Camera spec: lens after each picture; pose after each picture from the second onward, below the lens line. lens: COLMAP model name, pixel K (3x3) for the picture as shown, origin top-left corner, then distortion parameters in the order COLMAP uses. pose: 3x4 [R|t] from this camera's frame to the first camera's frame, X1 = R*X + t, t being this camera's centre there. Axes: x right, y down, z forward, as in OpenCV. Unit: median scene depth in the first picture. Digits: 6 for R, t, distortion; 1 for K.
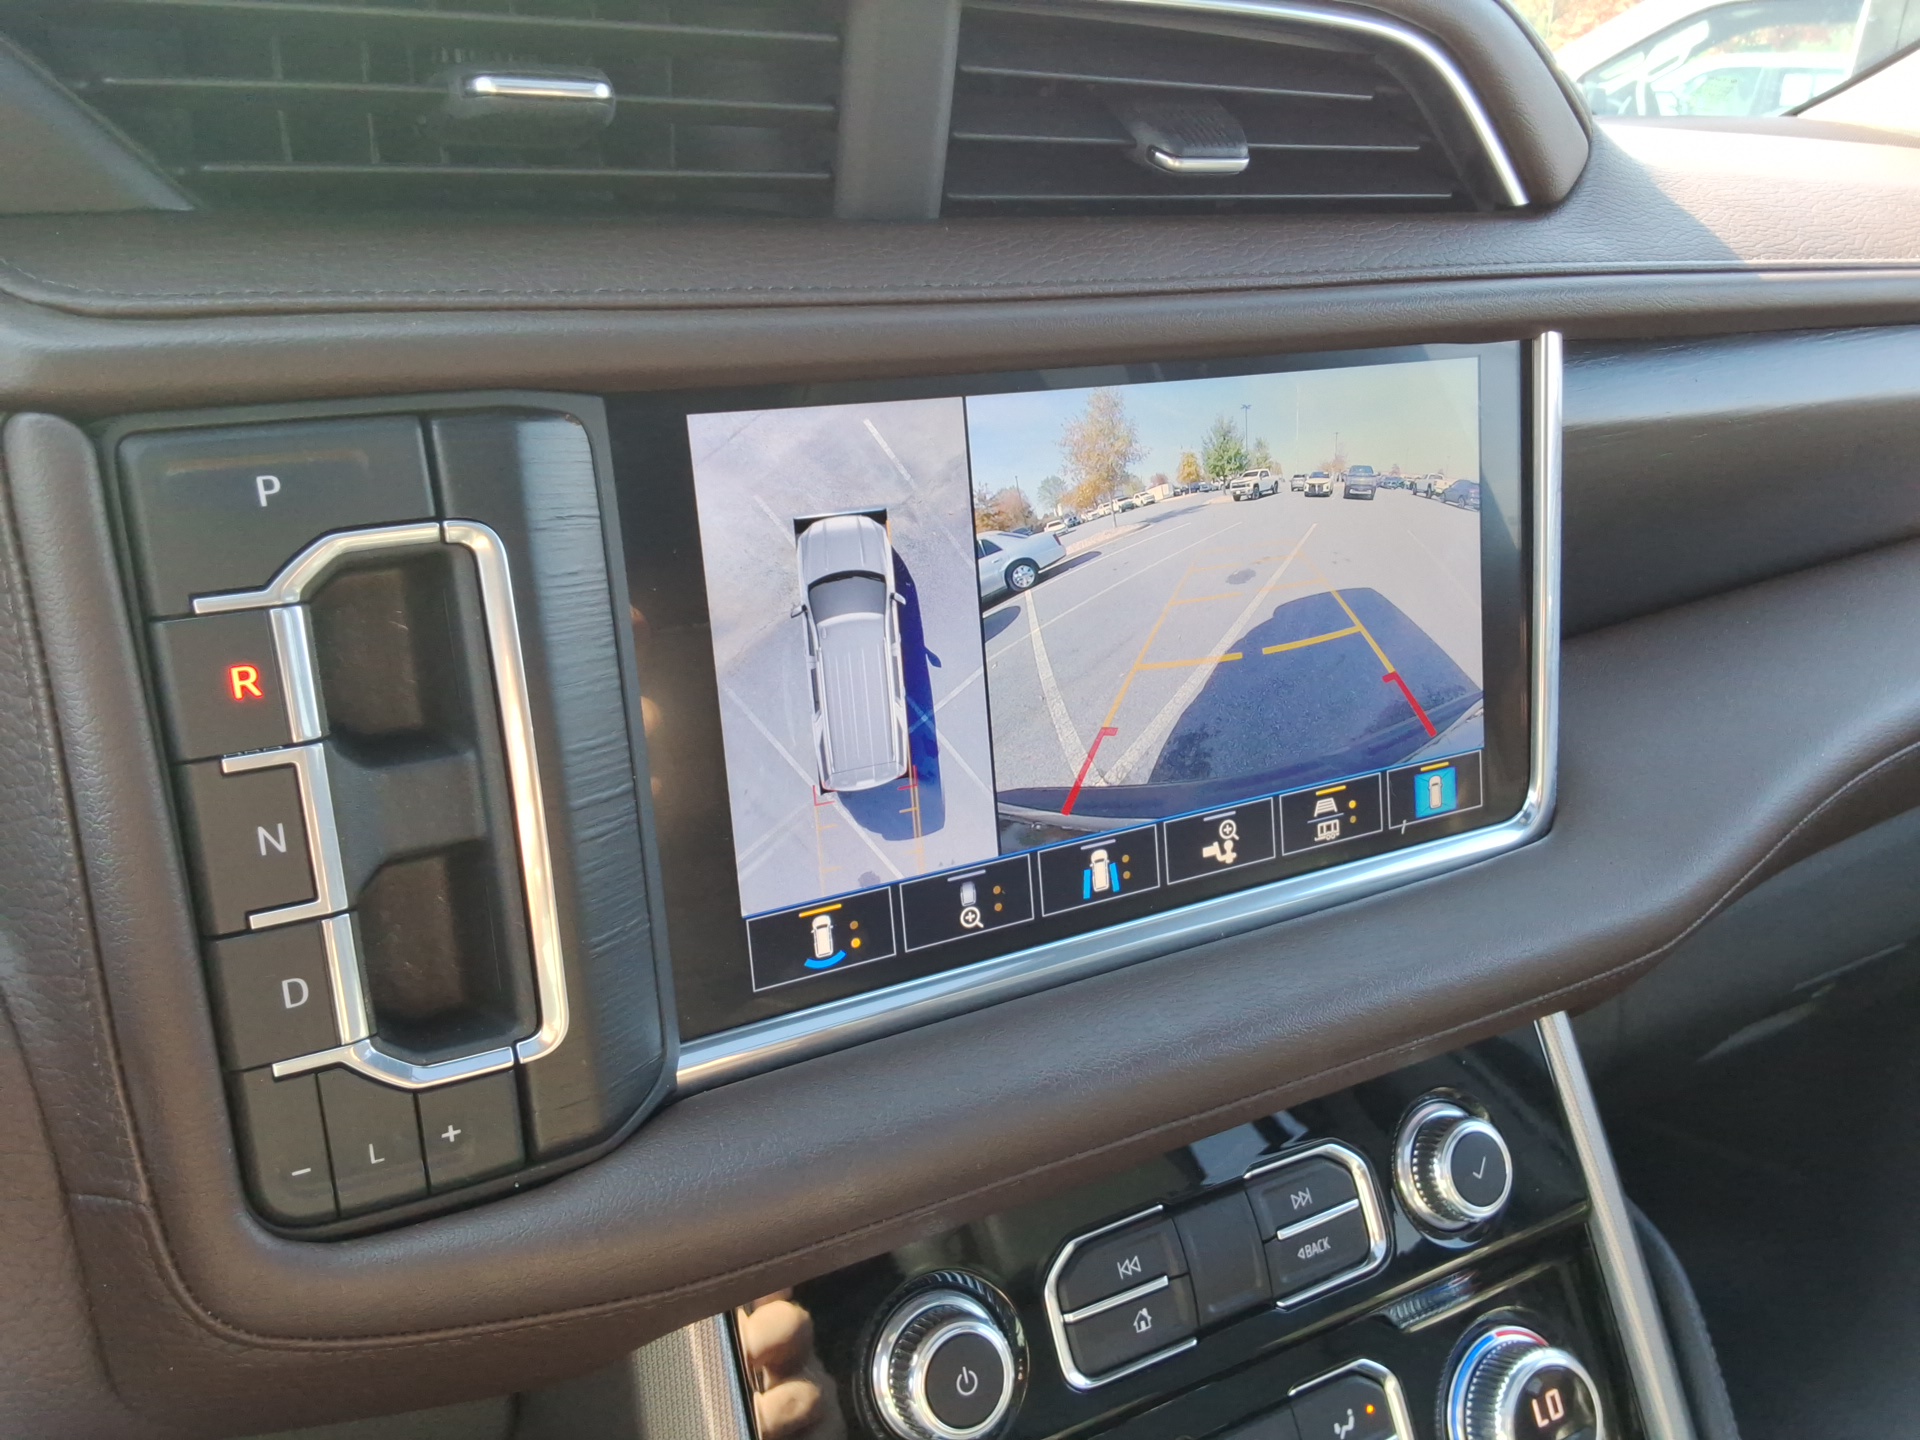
lens RADIAL K [[1542.6, 0, 963.3], [0, 1542.6, 695.5], [0, 0, 1]] dist [0.125849, -0.219628]
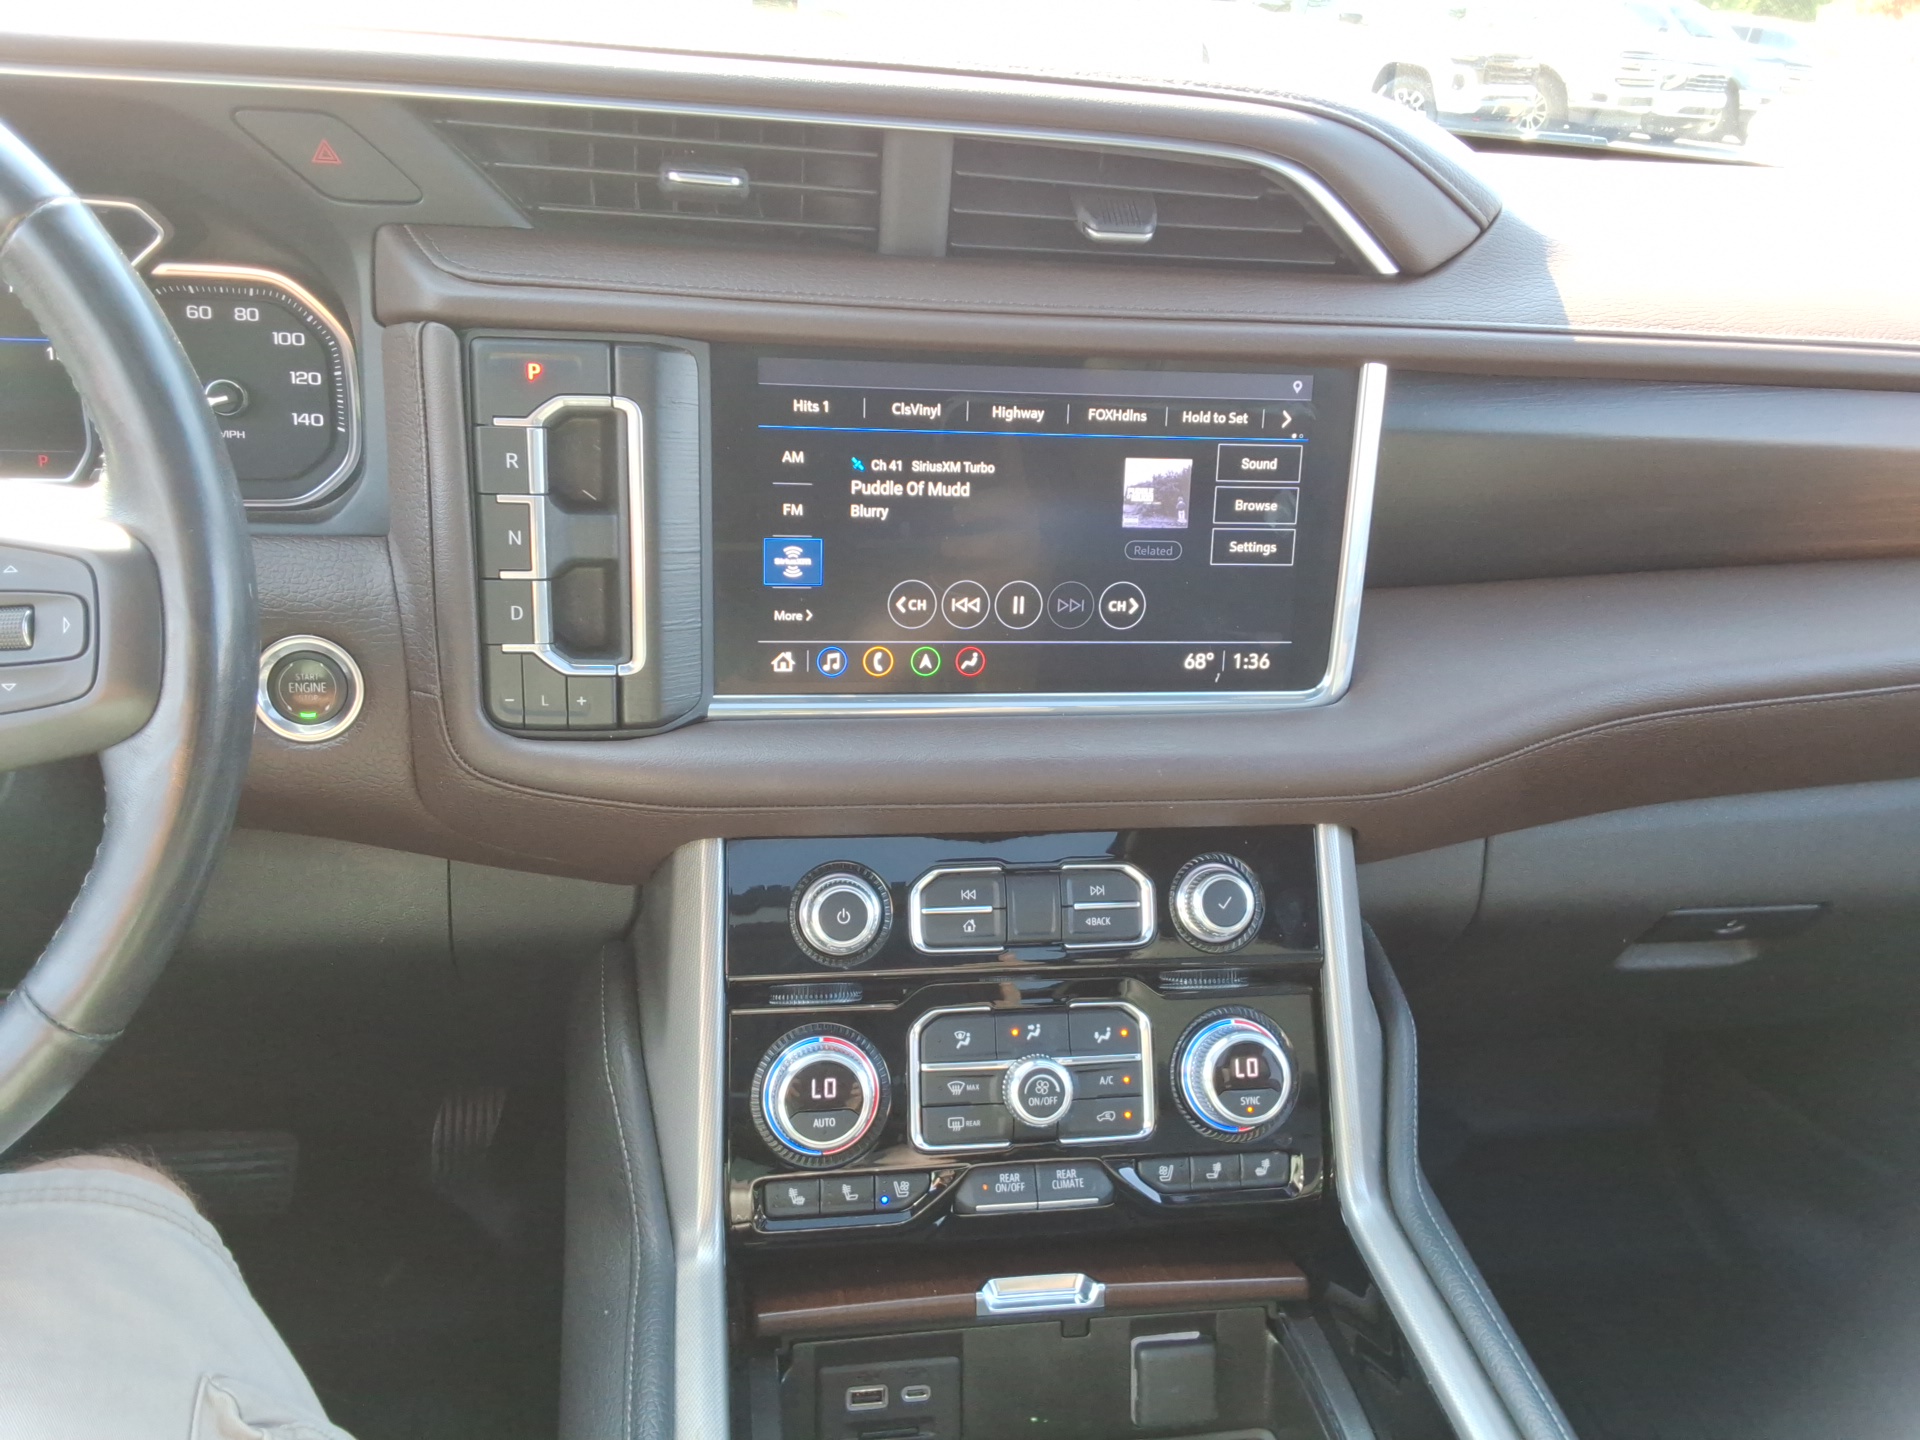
lens RADIAL K [[1545.3, 0, 977.3], [0, 1545.3, 701.2], [0, 0, 1]] dist [0.117379, -0.162267]
pose [[0.940832, 0.171713, -0.292148, 0.729775], [-0.160360, 0.985074, 0.062567, 0.071302], [0.298531, -0.012016, 0.954324, -0.752245]]
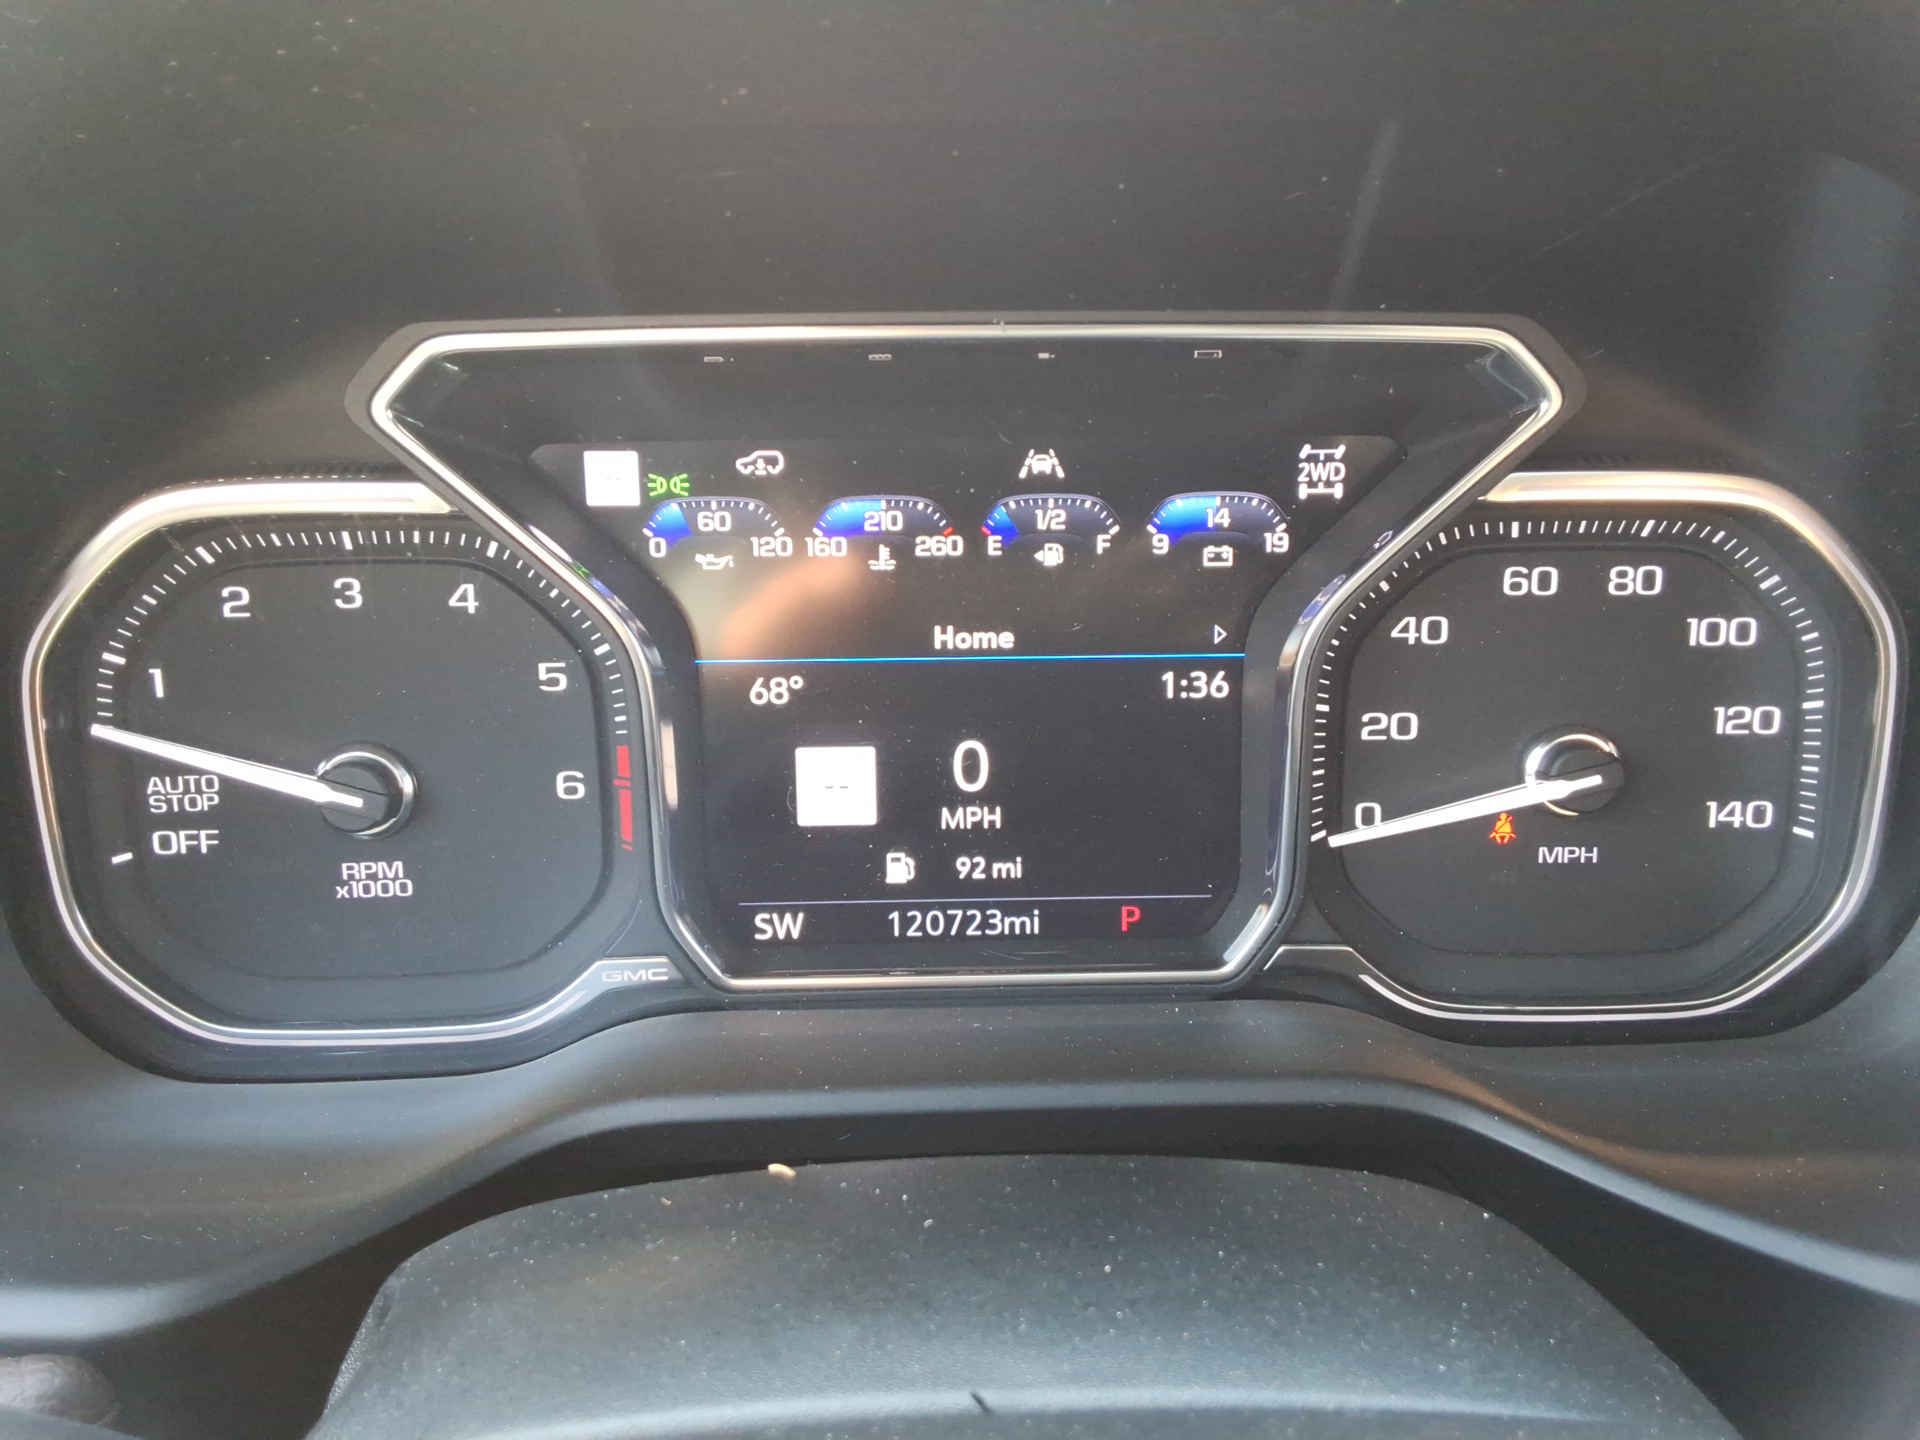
lens RADIAL K [[1542.6, 0, 963.3], [0, 1542.6, 695.5], [0, 0, 1]] dist [0.125849, -0.219628]
pose [[0.890601, 0.119336, -0.438850, -0.979190], [-0.139715, 0.990088, -0.014304, -0.027471], [0.432793, 0.074053, 0.898447, 0.084176]]
